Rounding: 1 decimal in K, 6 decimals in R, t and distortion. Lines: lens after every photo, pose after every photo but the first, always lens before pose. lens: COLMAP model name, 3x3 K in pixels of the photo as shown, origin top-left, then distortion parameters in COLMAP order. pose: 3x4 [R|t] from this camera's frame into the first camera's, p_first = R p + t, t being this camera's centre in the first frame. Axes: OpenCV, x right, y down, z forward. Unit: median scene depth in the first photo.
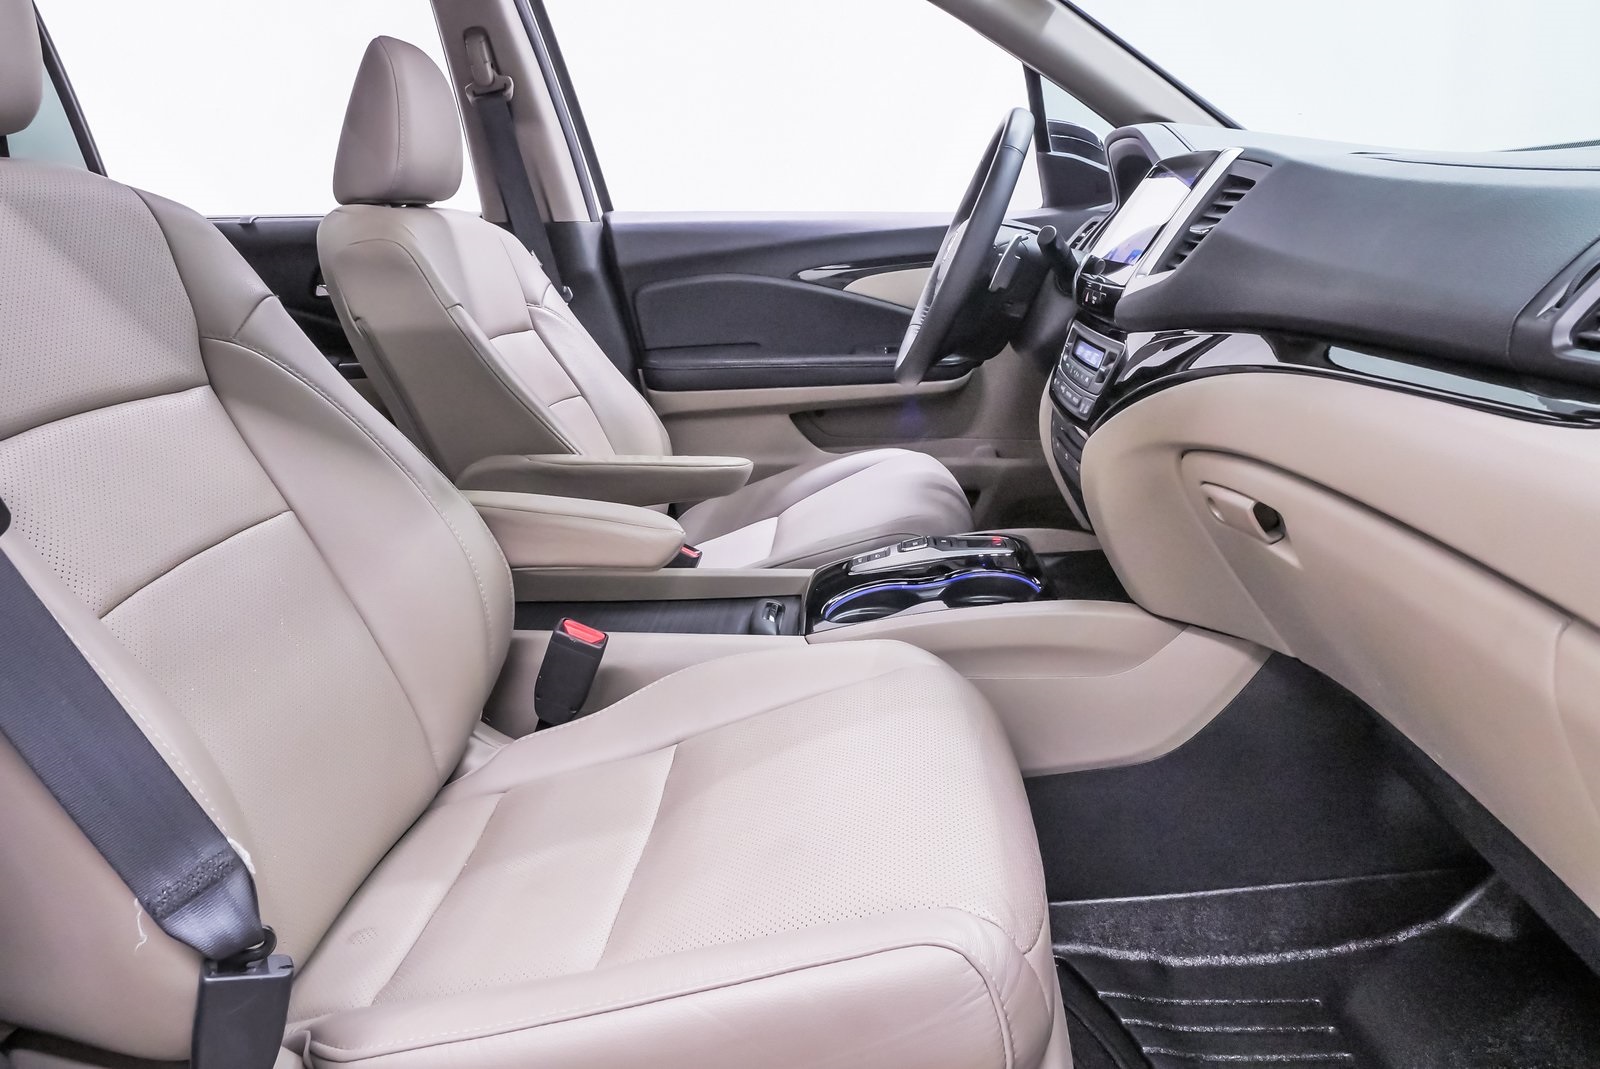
lens RADIAL K [[1151.6, 0, 813.7], [0, 1151.6, 534.8], [0, 0, 1]] dist [-0.050171, 0.023707]
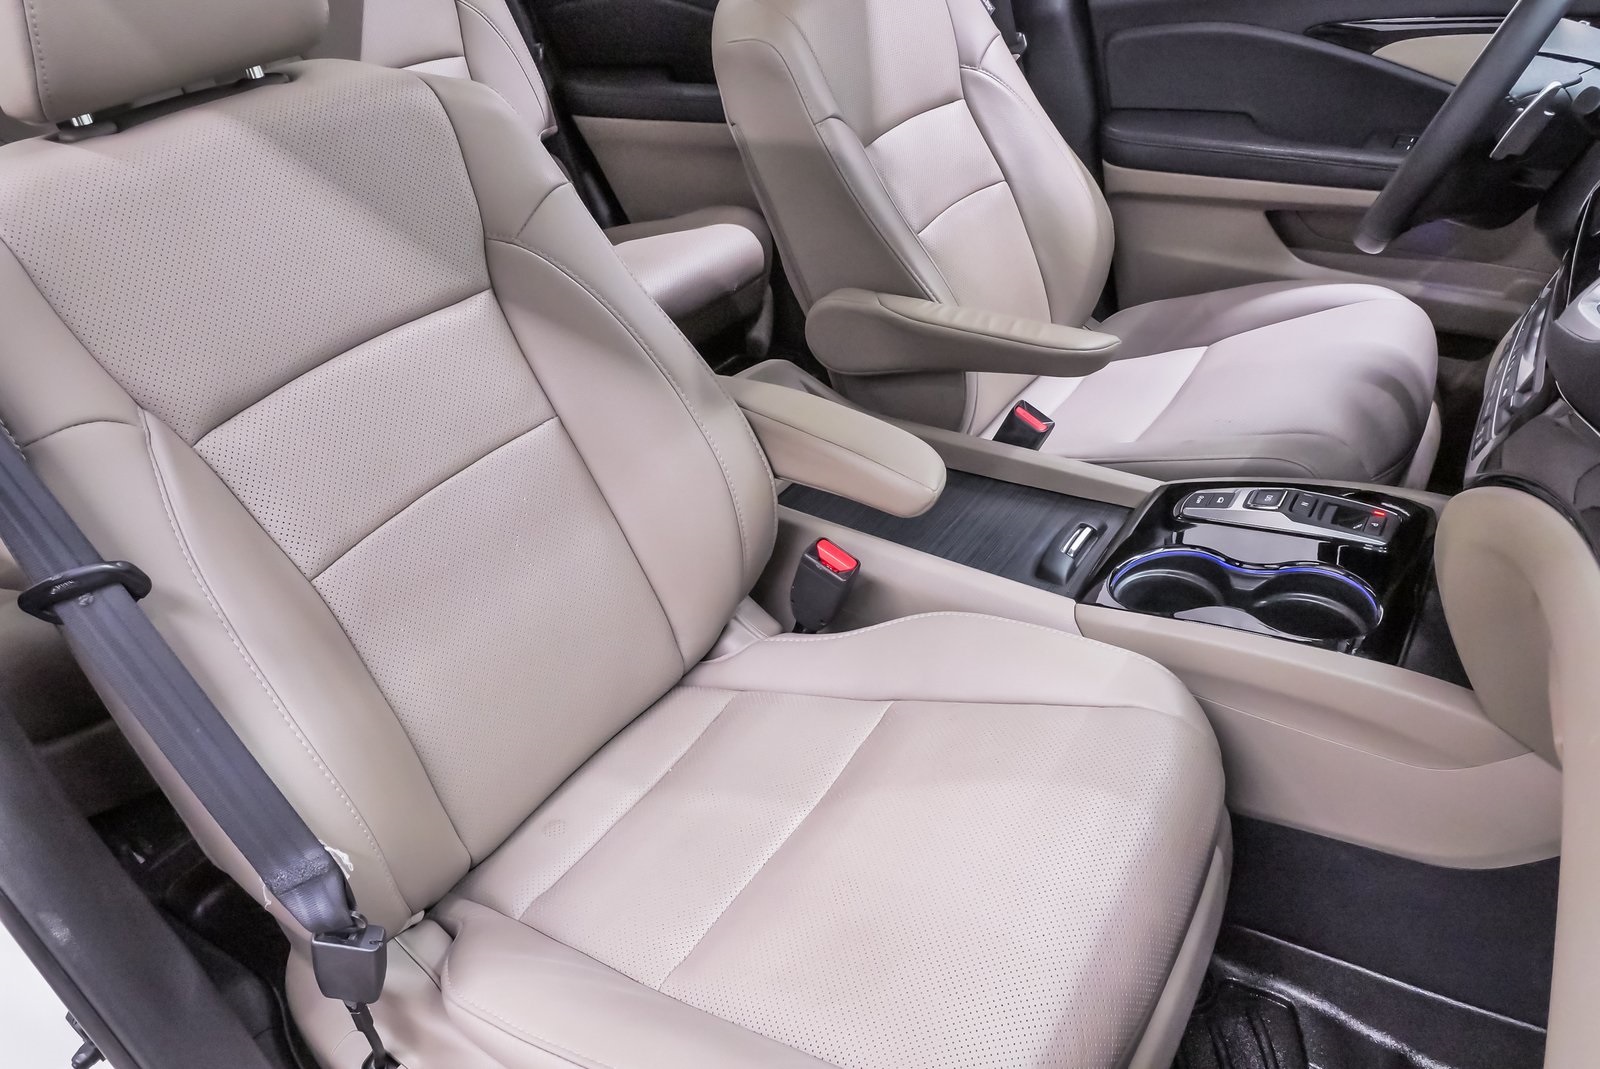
lens RADIAL K [[1151.6, 0, 808.4], [0, 1151.6, 534.0], [0, 0, 1]] dist [-0.050171, 0.023707]
pose [[0.865783, 0.248204, -0.434528, 0.153917], [-0.087788, 0.930194, 0.356416, -0.215826], [0.492659, -0.270433, 0.827136, 0.145488]]
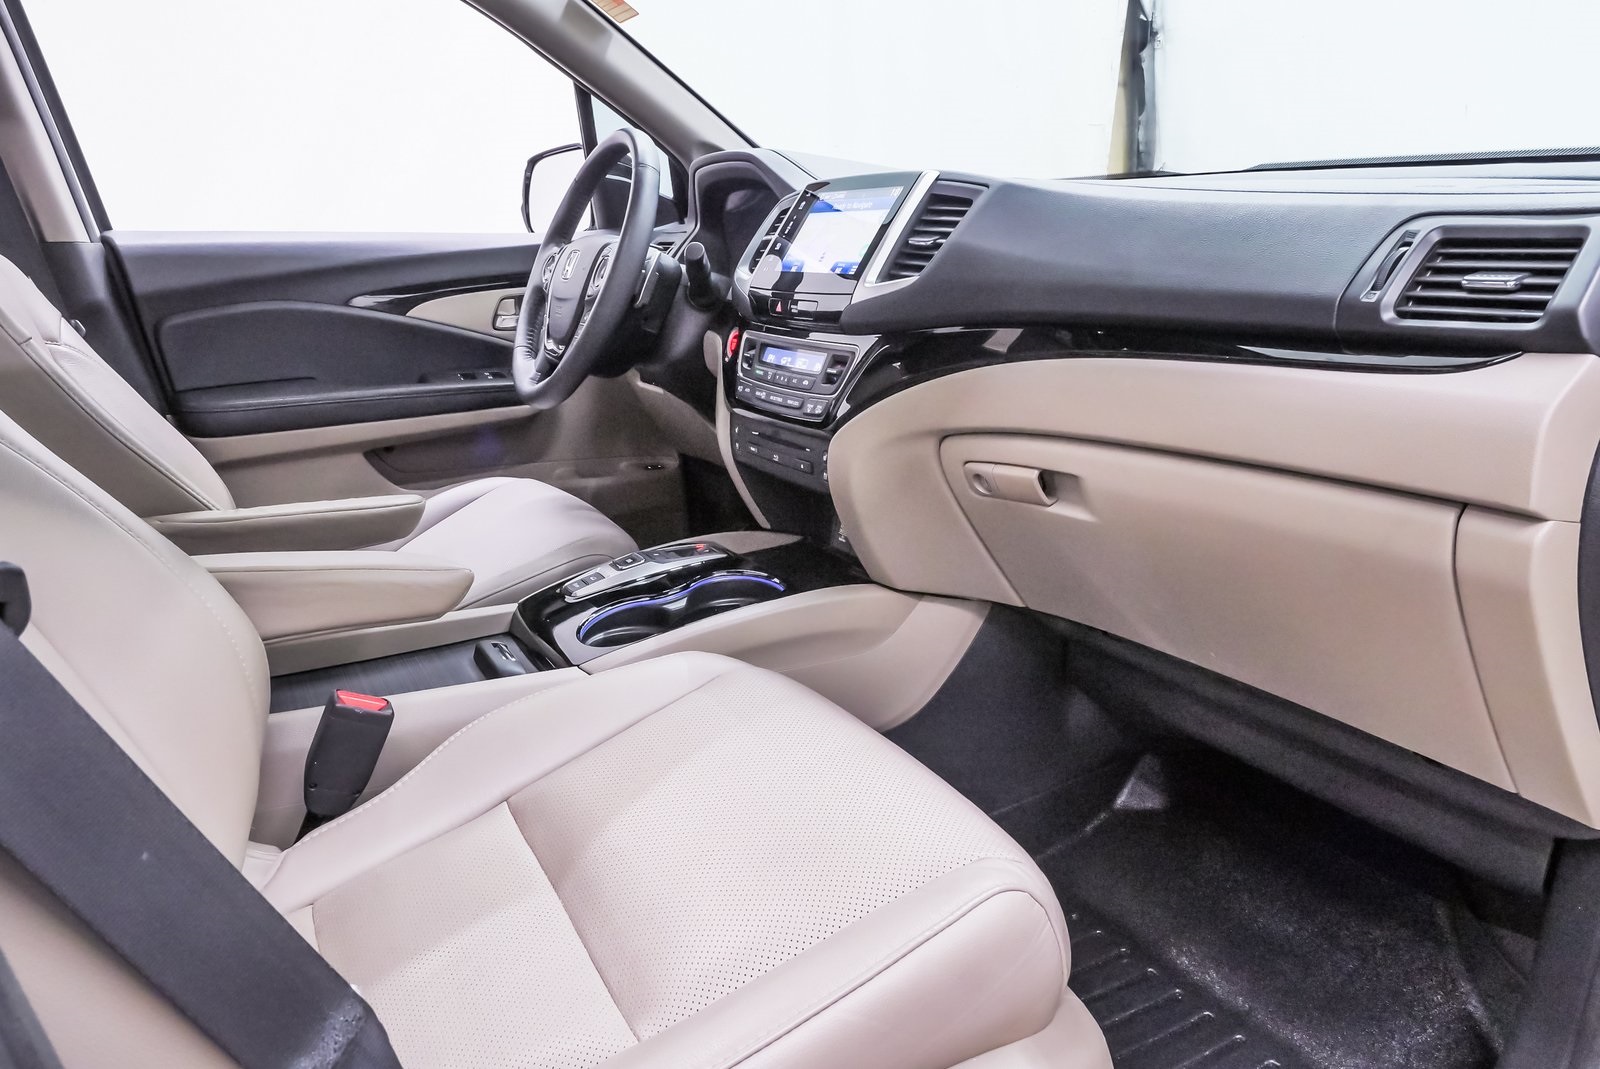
lens RADIAL K [[1151.6, 0, 799.0], [0, 1151.6, 544.9], [0, 0, 1]] dist [-0.050171, 0.023707]
pose [[0.862524, -0.120174, 0.491540, -0.254240], [0.128524, 0.991562, 0.016896, -0.003411], [-0.489423, 0.048601, 0.870691, 0.060371]]
